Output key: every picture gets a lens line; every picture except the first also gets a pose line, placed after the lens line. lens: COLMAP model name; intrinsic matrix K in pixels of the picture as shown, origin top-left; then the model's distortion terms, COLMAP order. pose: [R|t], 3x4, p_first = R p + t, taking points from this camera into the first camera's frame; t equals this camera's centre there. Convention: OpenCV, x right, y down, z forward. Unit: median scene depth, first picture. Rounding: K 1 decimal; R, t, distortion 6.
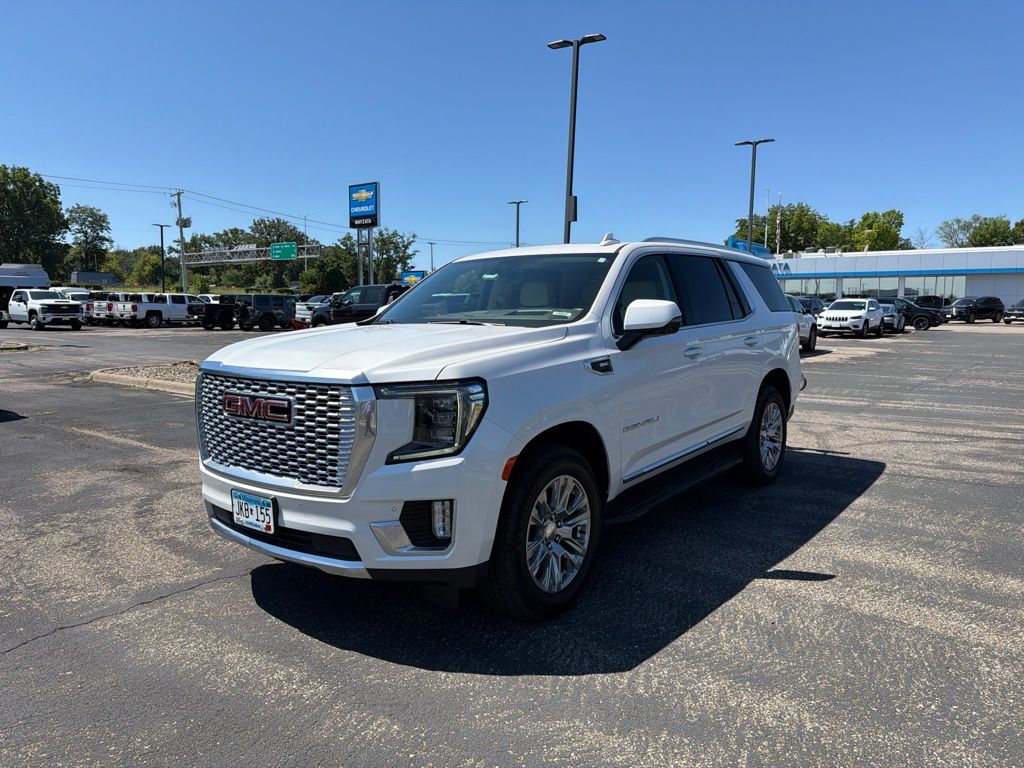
lens RADIAL K [[713.7, 0, 528.0], [0, 713.7, 386.4], [0, 0, 1]] dist [0.056533, -0.077478]
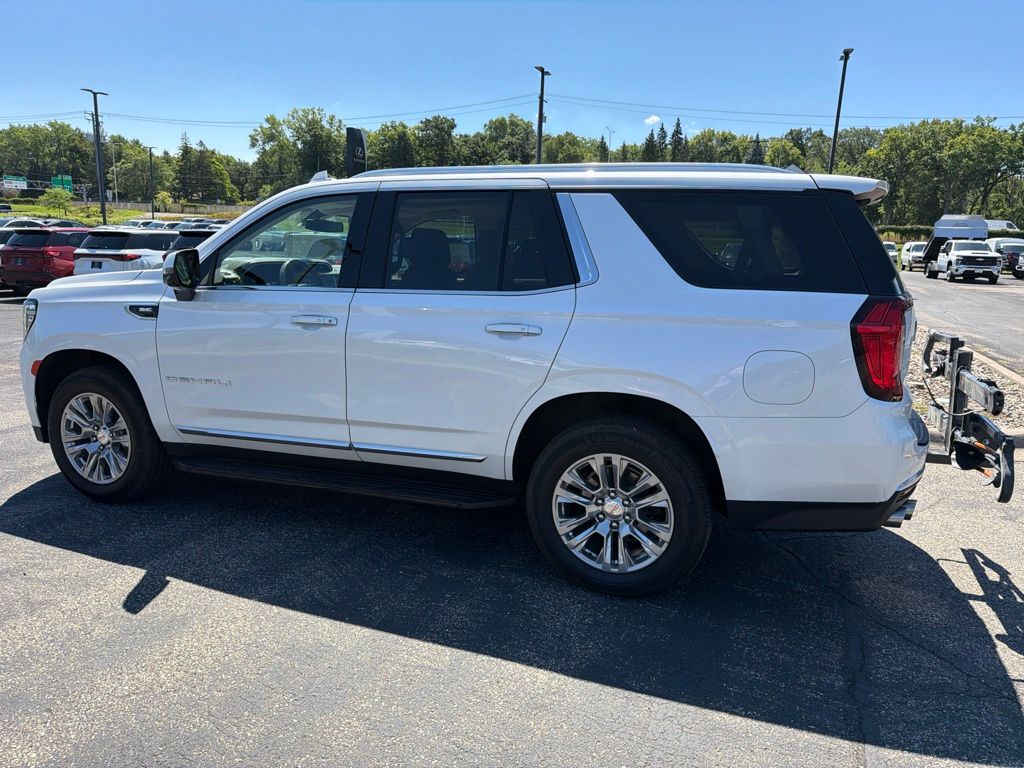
lens RADIAL K [[722.9, 0, 517.7], [0, 722.9, 397.4], [0, 0, 1]] dist [0.065144, -0.080133]
pose [[0.278353, 0.205322, -0.938276, 1.245121], [-0.132572, 0.975747, 0.174192, -0.158287], [0.951286, 0.075903, 0.298822, 1.151934]]
